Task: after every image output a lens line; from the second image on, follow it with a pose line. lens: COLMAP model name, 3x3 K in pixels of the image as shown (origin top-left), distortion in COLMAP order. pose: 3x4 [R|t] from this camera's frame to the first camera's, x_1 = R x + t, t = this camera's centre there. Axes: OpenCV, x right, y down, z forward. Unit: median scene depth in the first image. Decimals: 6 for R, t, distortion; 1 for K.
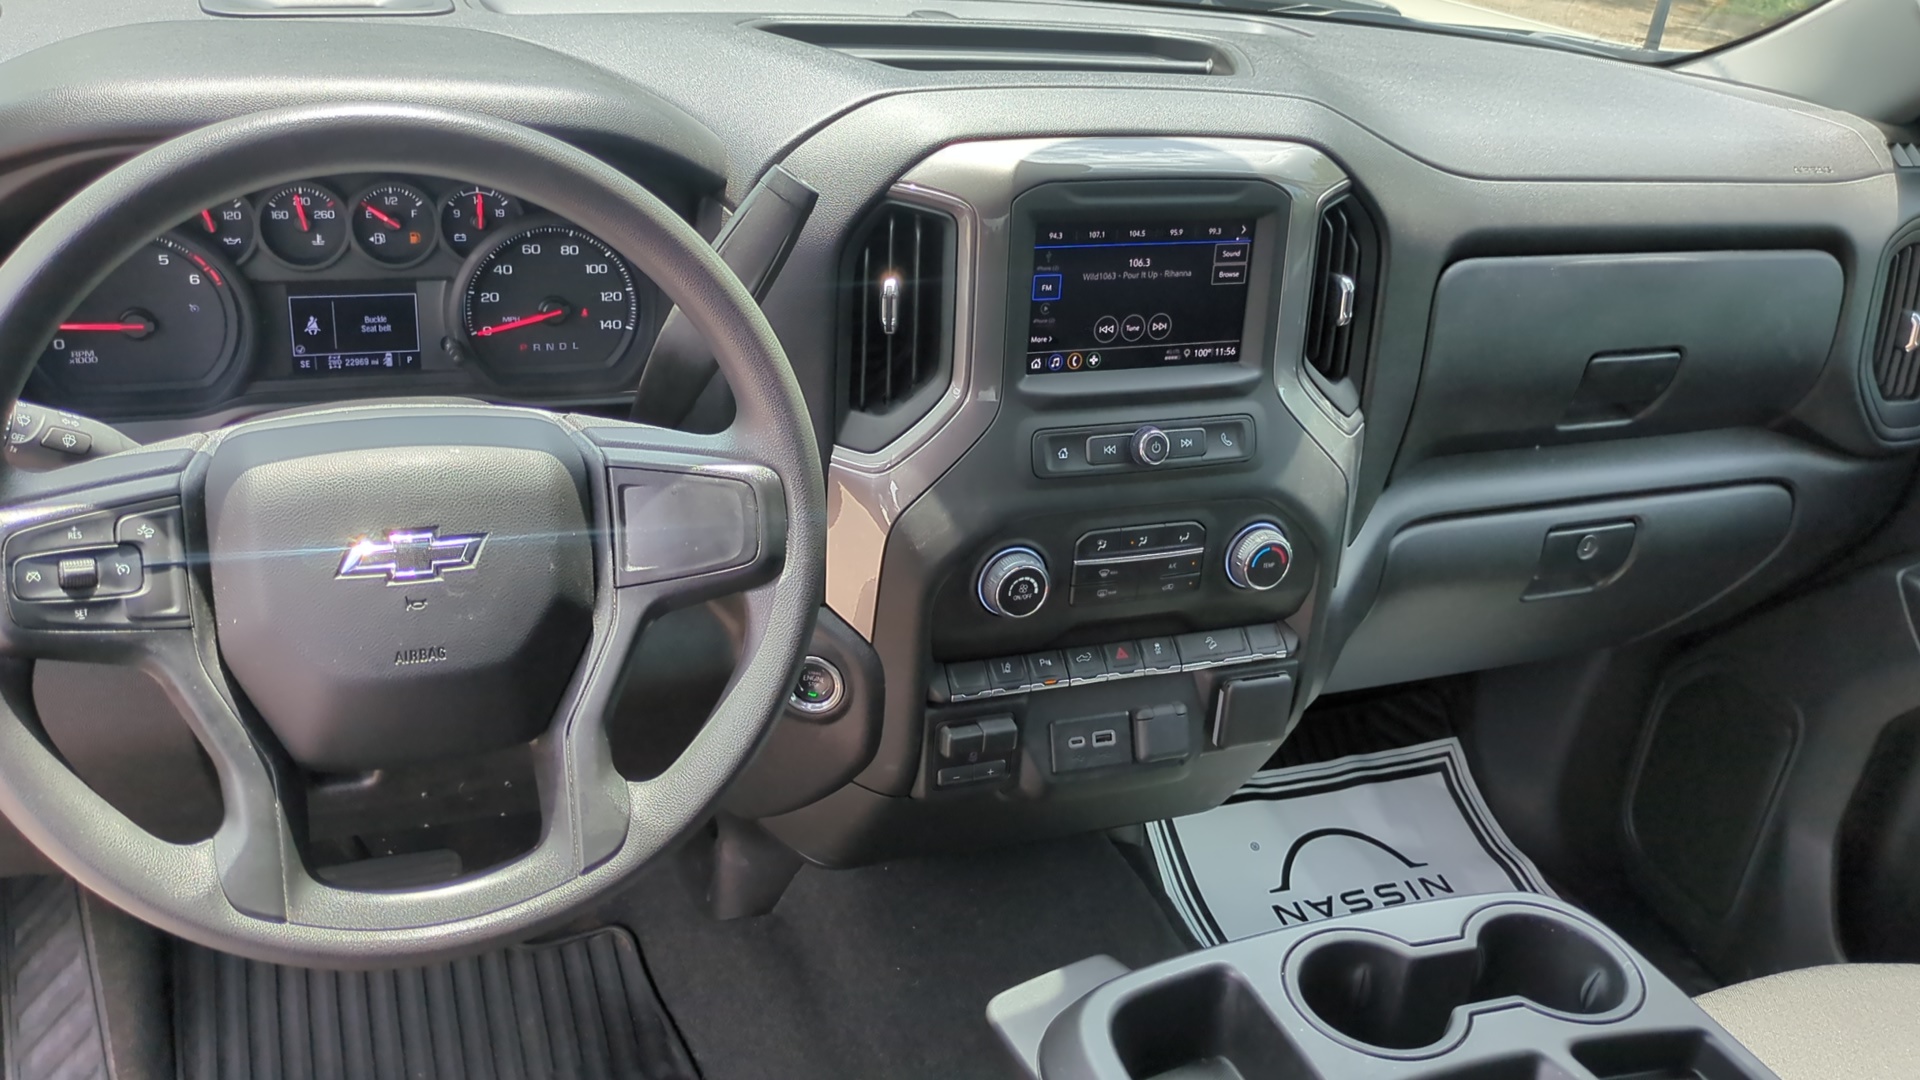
lens RADIAL K [[1599.6, 0, 966.9], [0, 1599.6, 529.0], [0, 0, 1]] dist [0.045516, -0.068952]
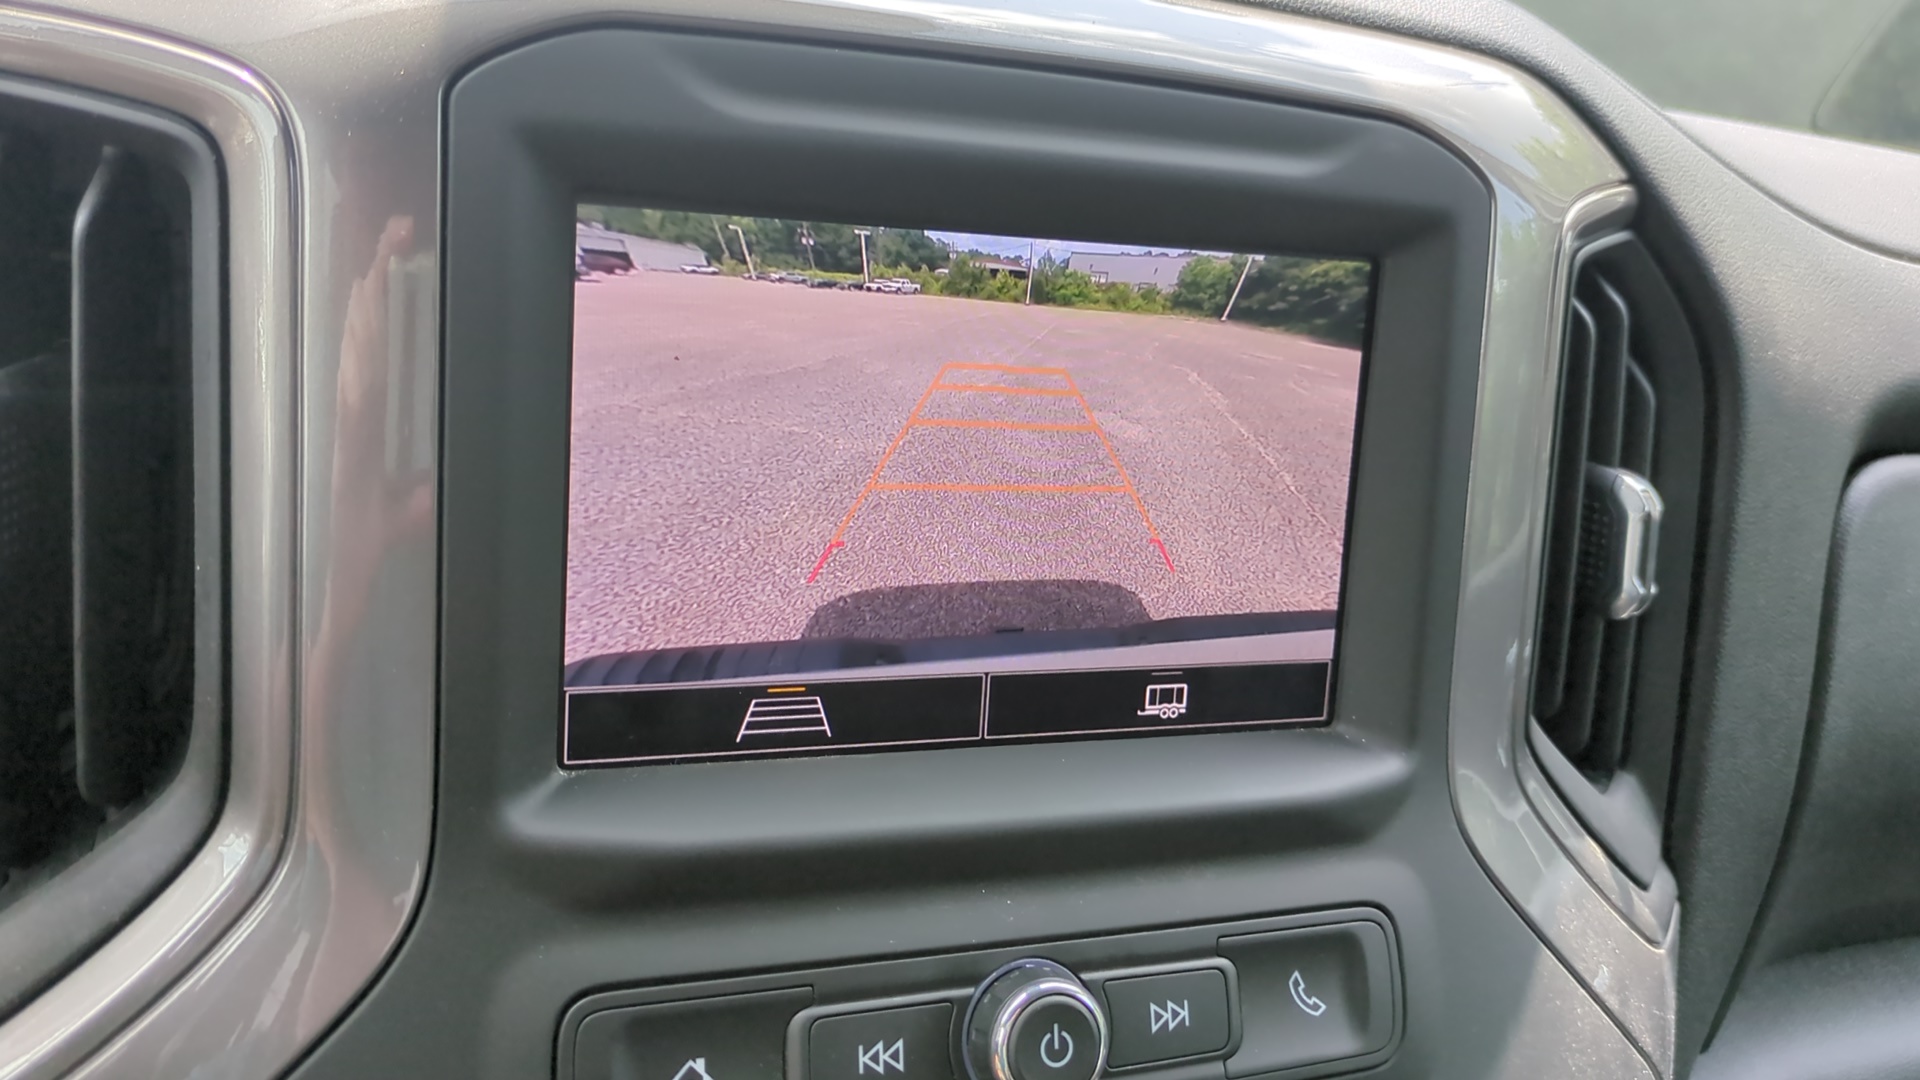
lens RADIAL K [[1599.6, 0, 966.9], [0, 1599.6, 529.0], [0, 0, 1]] dist [0.045516, -0.068952]
pose [[0.999952, 0.005514, 0.008142, 0.097984], [-0.003618, 0.976207, -0.216810, -0.075043], [-0.009144, 0.216770, 0.976180, 0.701077]]
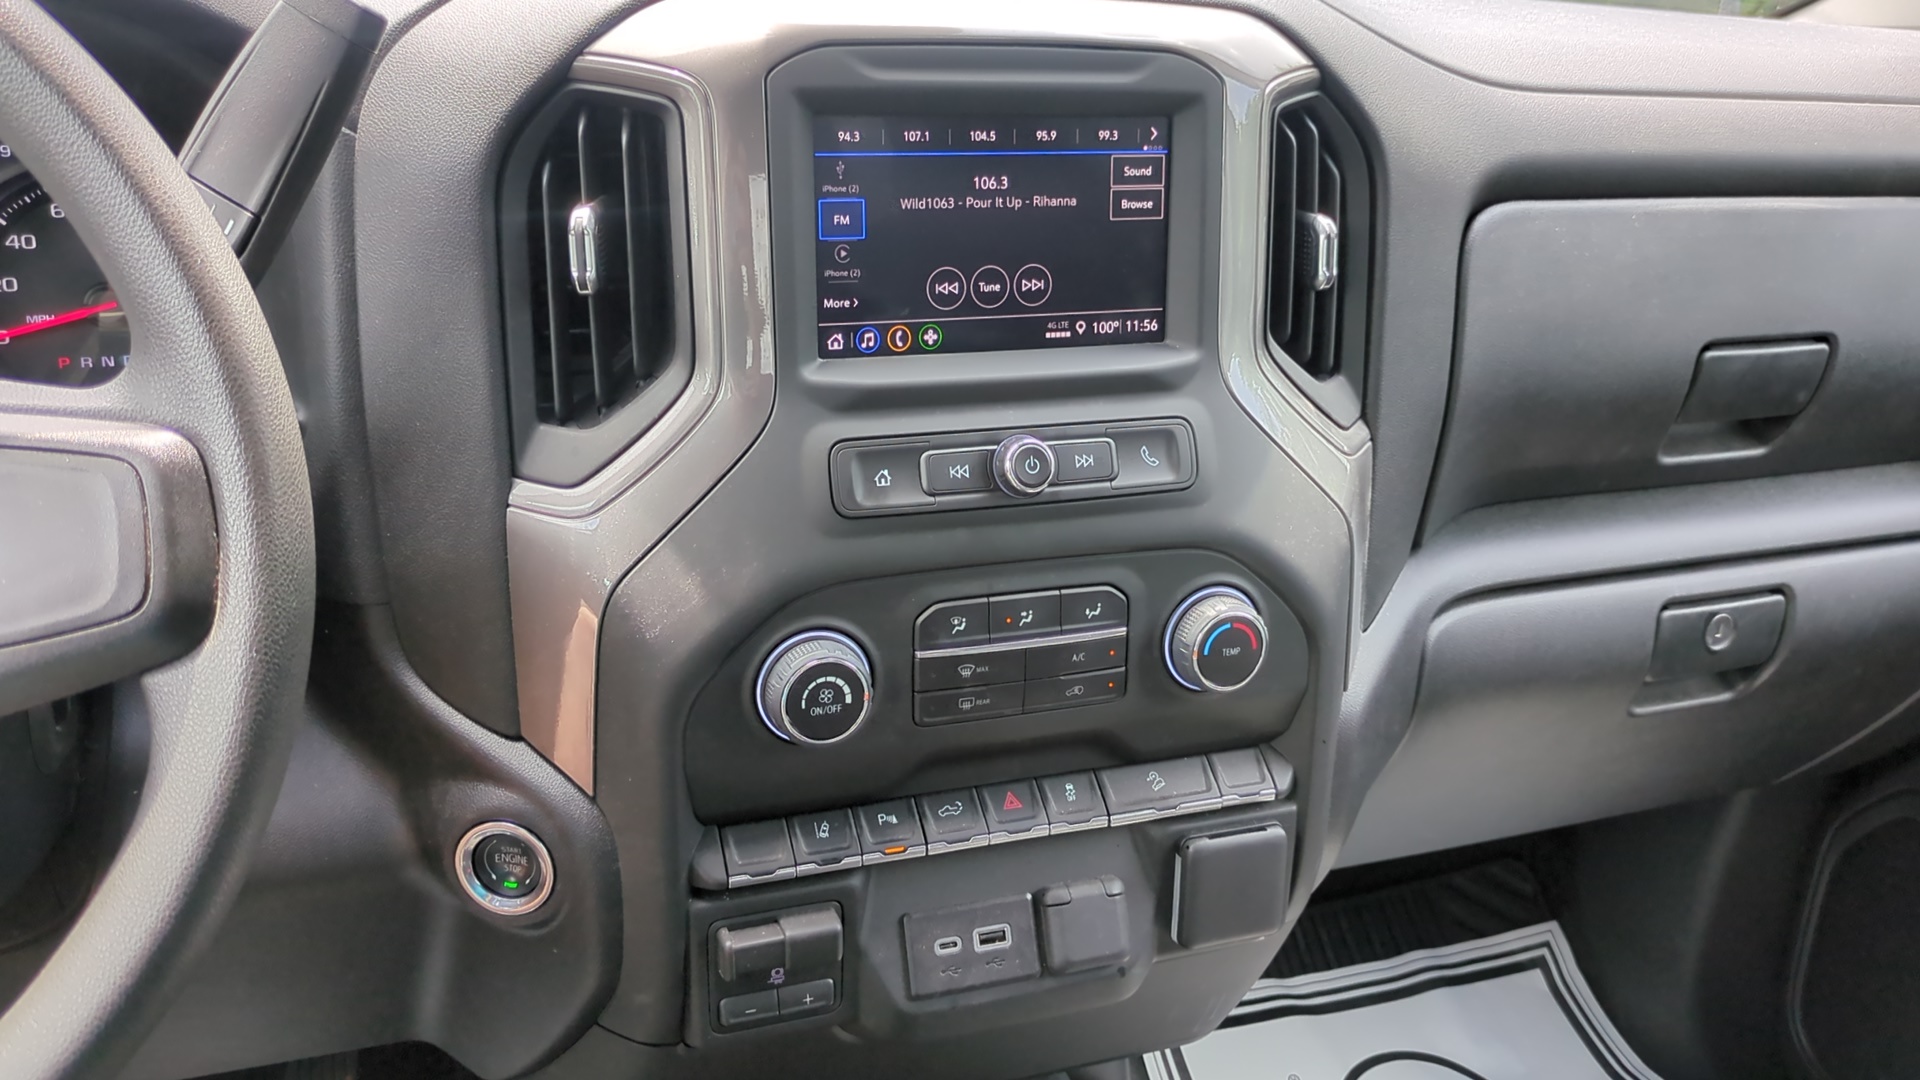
lens RADIAL K [[1599.6, 0, 966.9], [0, 1599.6, 529.0], [0, 0, 1]] dist [0.045516, -0.068952]
pose [[0.998134, -0.046550, -0.039529, 0.113093], [0.041268, 0.991262, -0.125282, 0.051214], [0.045015, 0.123417, 0.991333, 0.362270]]
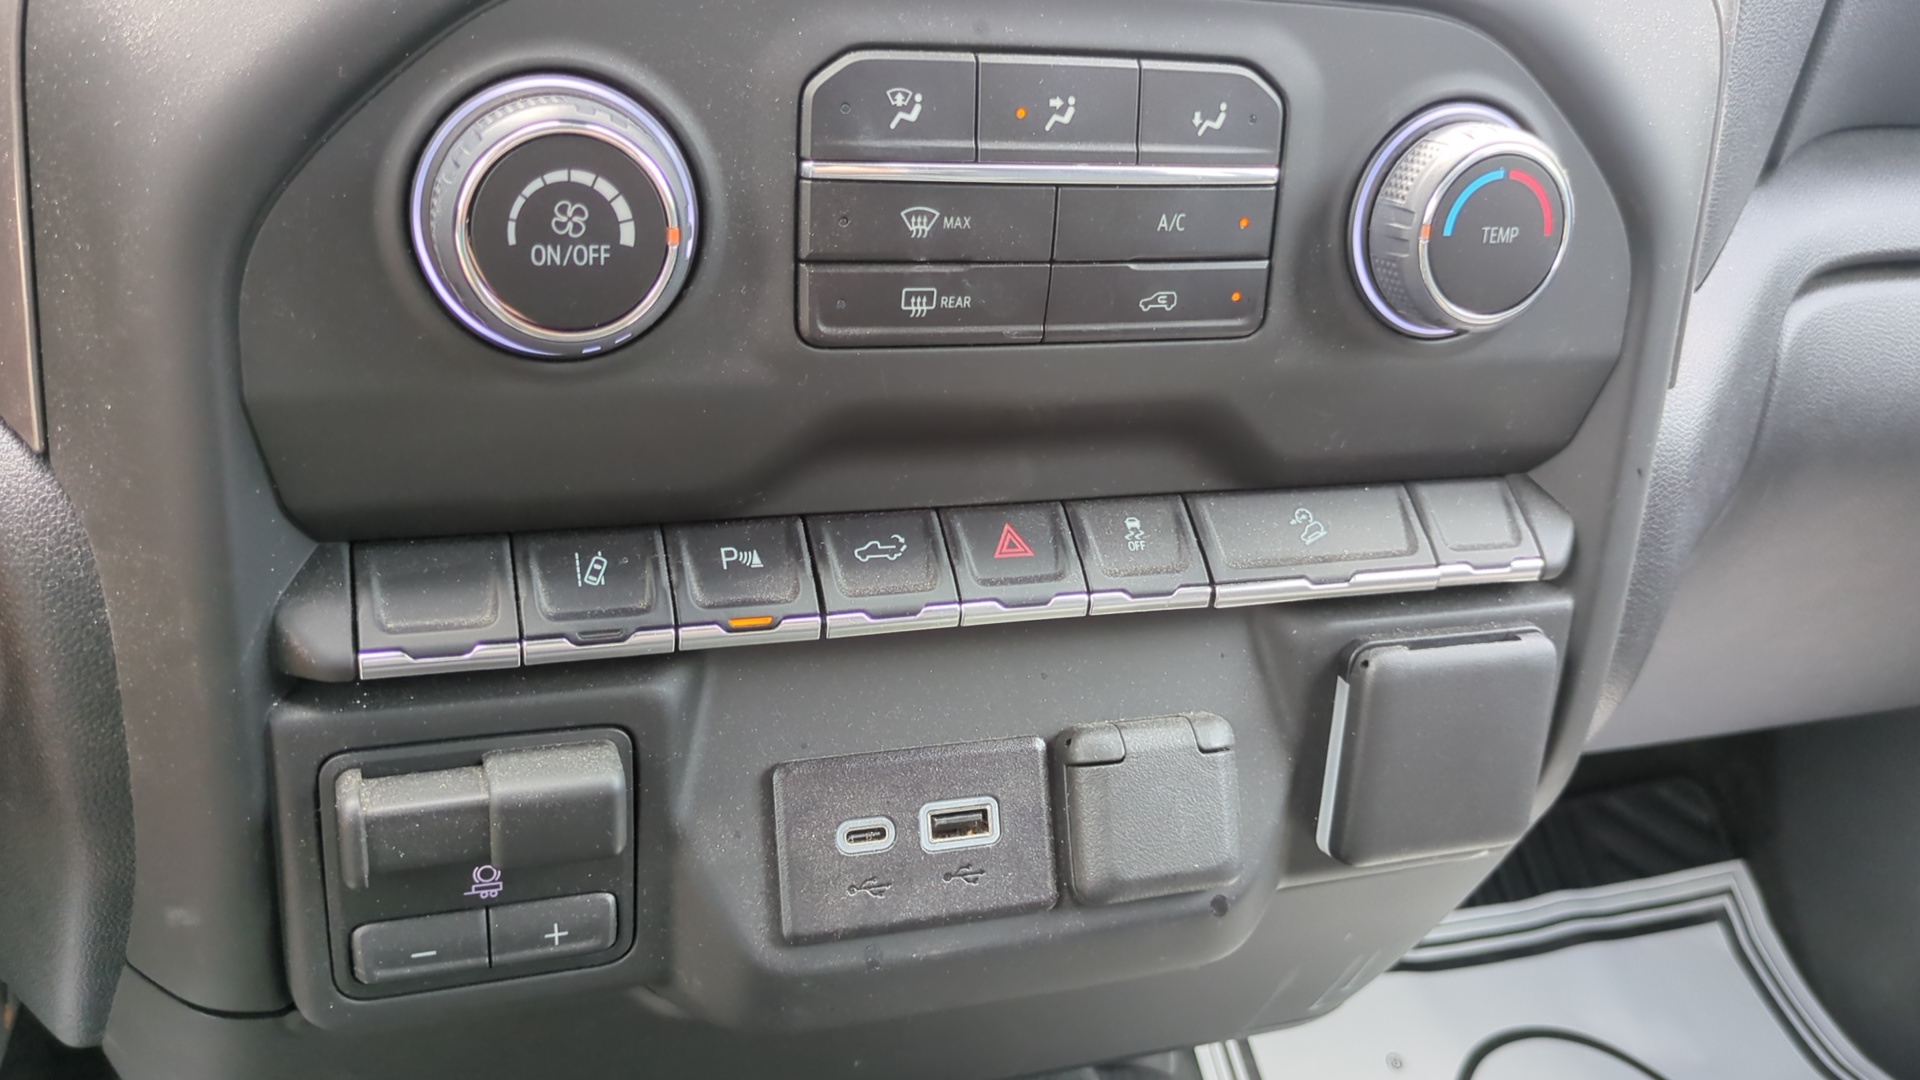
lens RADIAL K [[1599.6, 0, 966.9], [0, 1599.6, 529.0], [0, 0, 1]] dist [0.045516, -0.068952]
pose [[0.998427, -0.003044, -0.055986, 0.108982], [-0.001463, 0.996771, -0.080287, 0.103534], [0.056050, 0.080243, 0.995198, 0.721368]]
